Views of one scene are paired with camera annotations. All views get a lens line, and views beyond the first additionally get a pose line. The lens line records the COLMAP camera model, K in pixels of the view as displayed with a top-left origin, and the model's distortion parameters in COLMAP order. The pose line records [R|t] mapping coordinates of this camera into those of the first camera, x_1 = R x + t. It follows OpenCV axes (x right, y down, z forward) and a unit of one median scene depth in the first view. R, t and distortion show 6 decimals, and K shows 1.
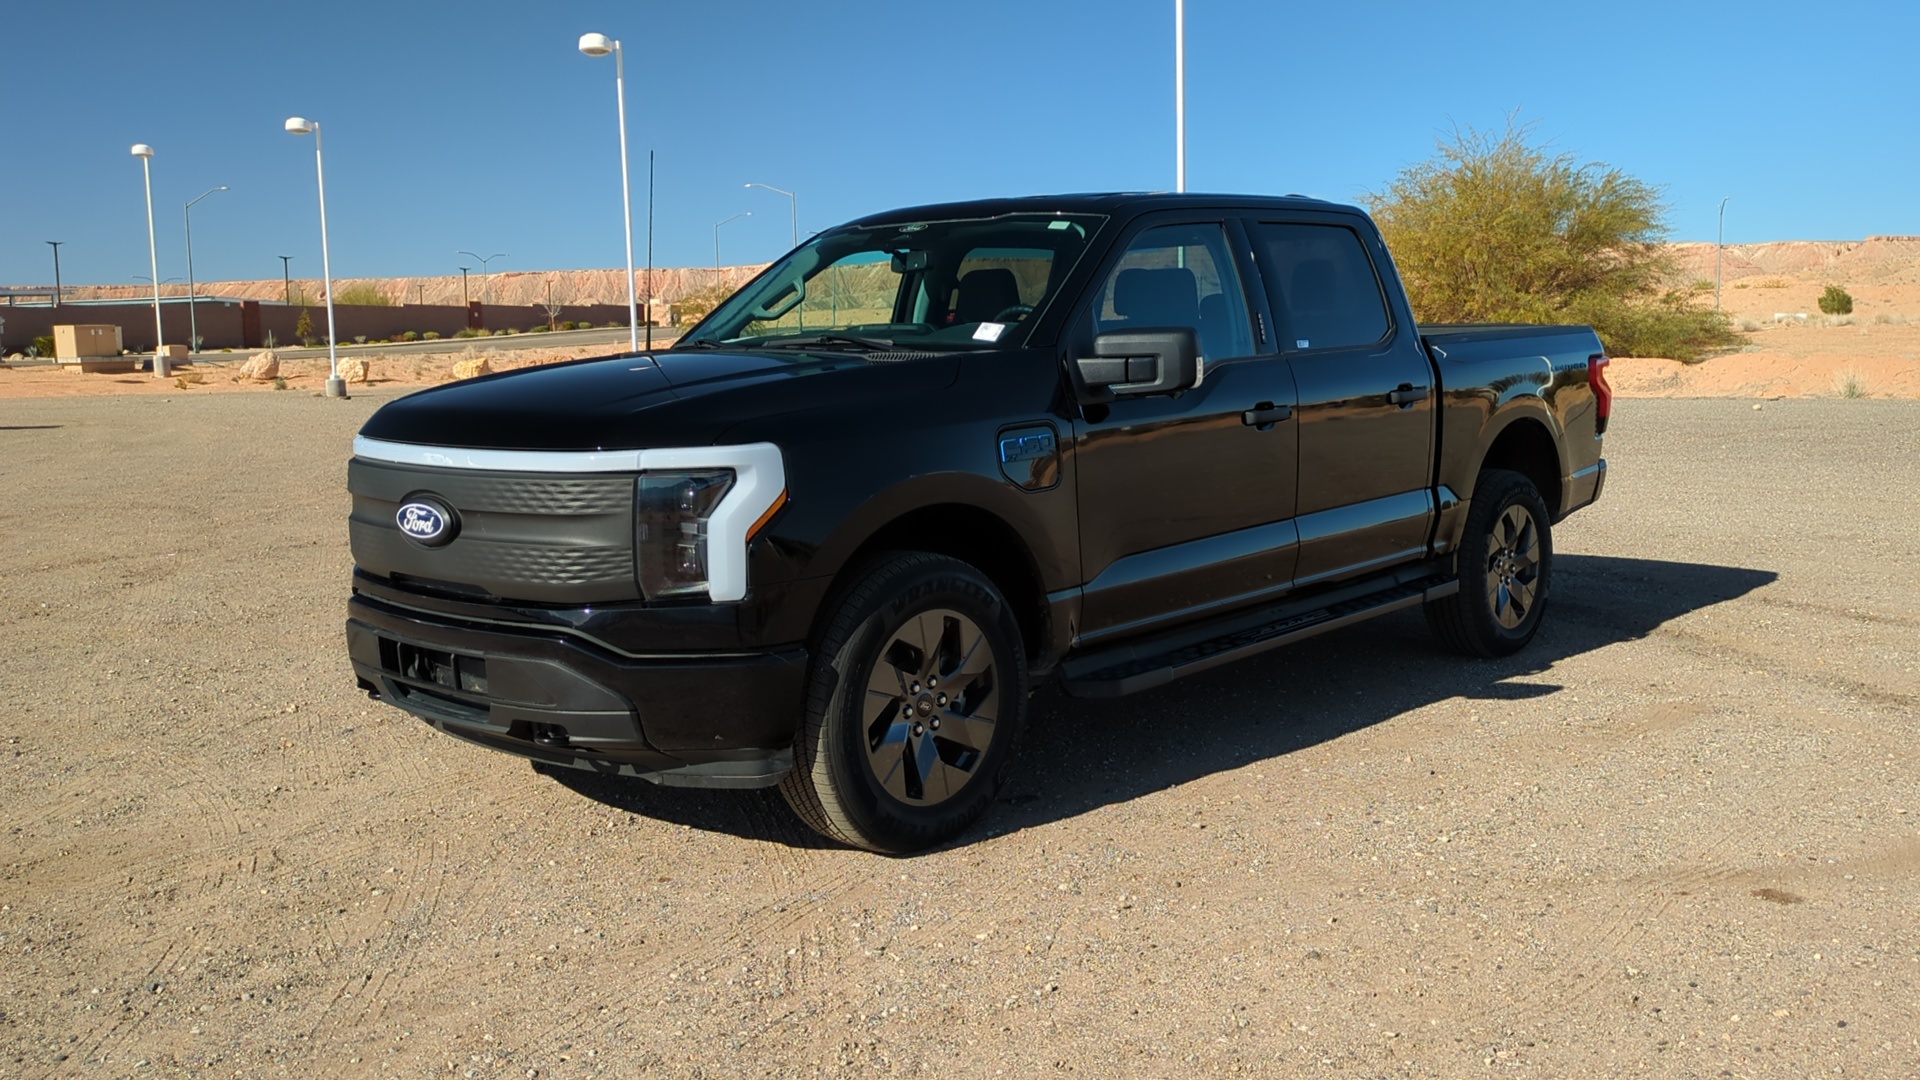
lens RADIAL K [[1579.3, 0, 983.3], [0, 1579.3, 497.6], [0, 0, 1]] dist [0.035154, -0.005133]
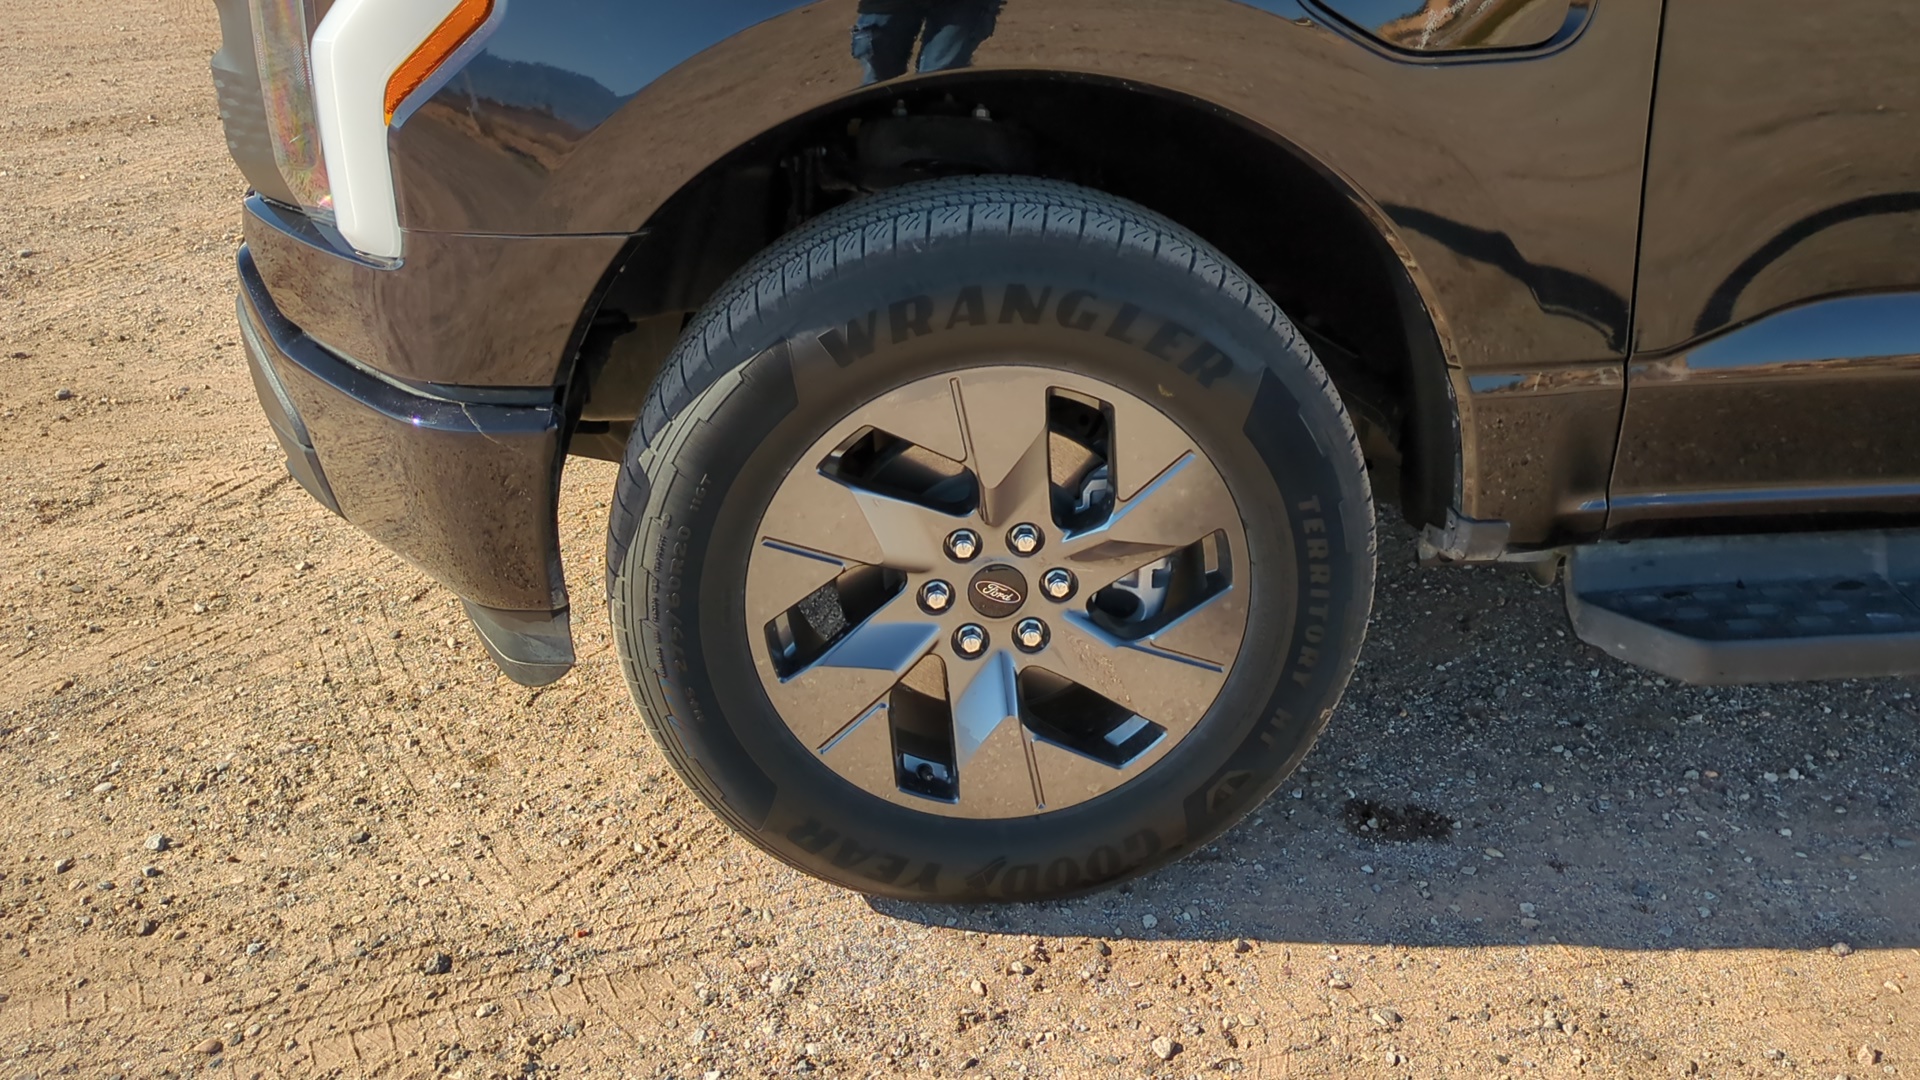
lens RADIAL K [[1641.3, 0, 973.1], [0, 1641.3, 547.8], [0, 0, 1]] dist [0.082800, -0.128846]
pose [[0.736410, 0.313881, -0.599315, 0.195425], [-0.080033, 0.920057, 0.383524, -0.032650], [0.671785, -0.234466, 0.702660, 0.705775]]
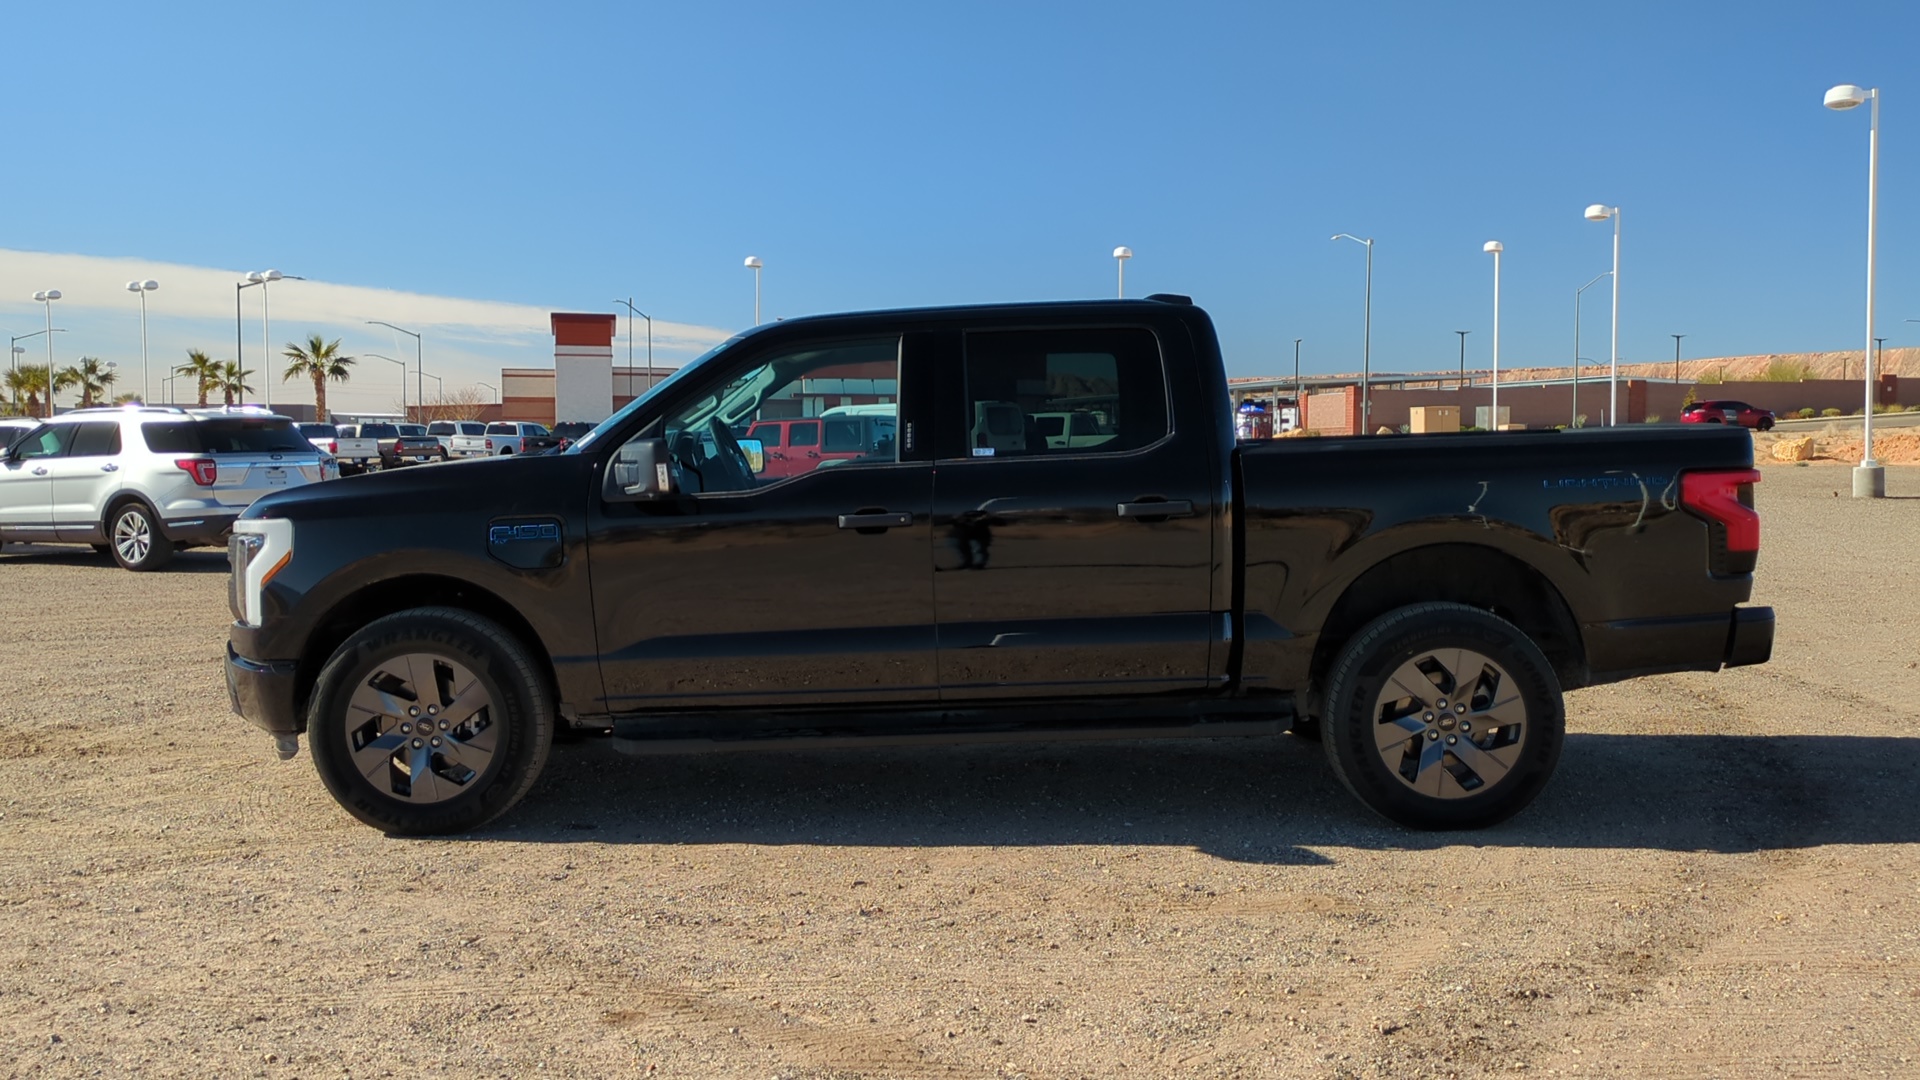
lens RADIAL K [[1579.3, 0, 983.3], [0, 1579.3, 497.6], [0, 0, 1]] dist [0.035154, -0.005133]
pose [[0.698830, 0.036740, -0.714343, 1.199276], [-0.071883, 0.997231, -0.019033, -0.064461], [0.711666, 0.064650, 0.699537, 0.394331]]
